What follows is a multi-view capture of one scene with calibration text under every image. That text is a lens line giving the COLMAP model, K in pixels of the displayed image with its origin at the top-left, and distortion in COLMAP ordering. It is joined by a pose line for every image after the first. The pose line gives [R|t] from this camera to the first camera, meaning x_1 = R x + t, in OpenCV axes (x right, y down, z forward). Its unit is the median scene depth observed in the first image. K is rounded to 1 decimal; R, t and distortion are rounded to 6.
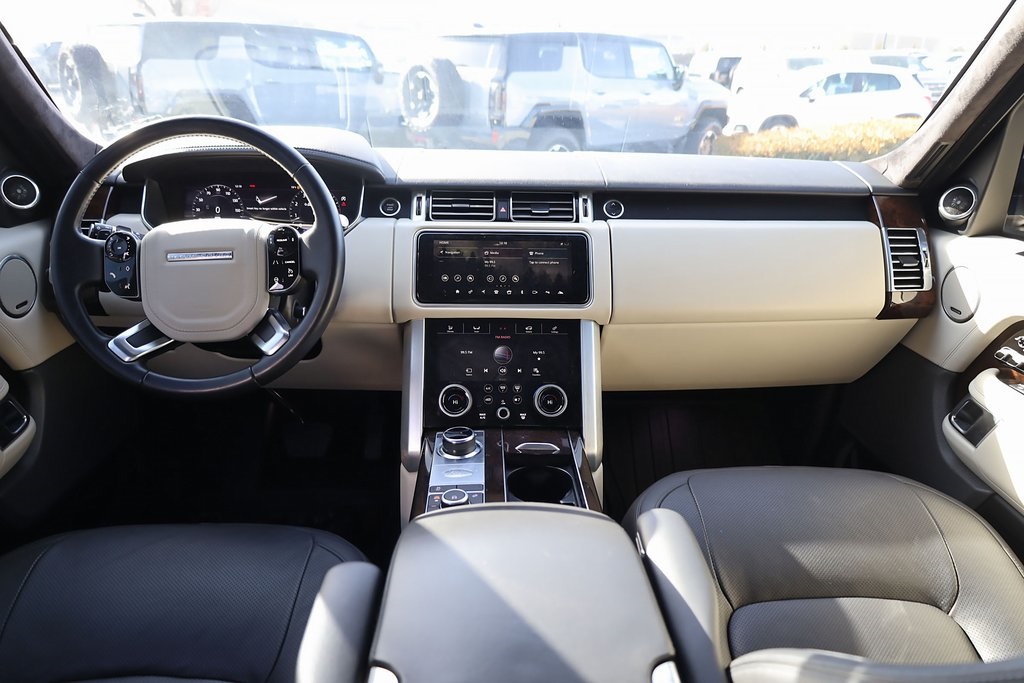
lens RADIAL K [[707.7, 0, 514.5], [0, 707.7, 344.2], [0, 0, 1]] dist [-0.006436, -0.011704]
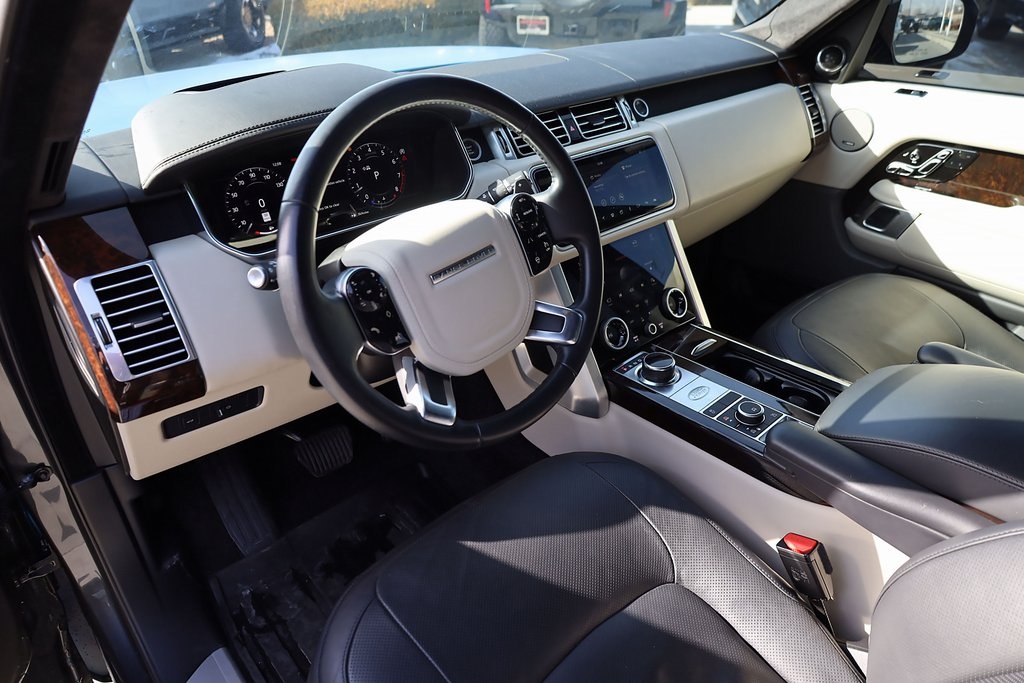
lens RADIAL K [[707.7, 0, 529.3], [0, 707.7, 353.6], [0, 0, 1]] dist [-0.006436, -0.011704]
pose [[0.764678, -0.356670, 0.536707, -0.700655], [0.249763, 0.931800, 0.263377, -0.181139], [-0.594042, -0.067349, 0.801610, 0.270024]]
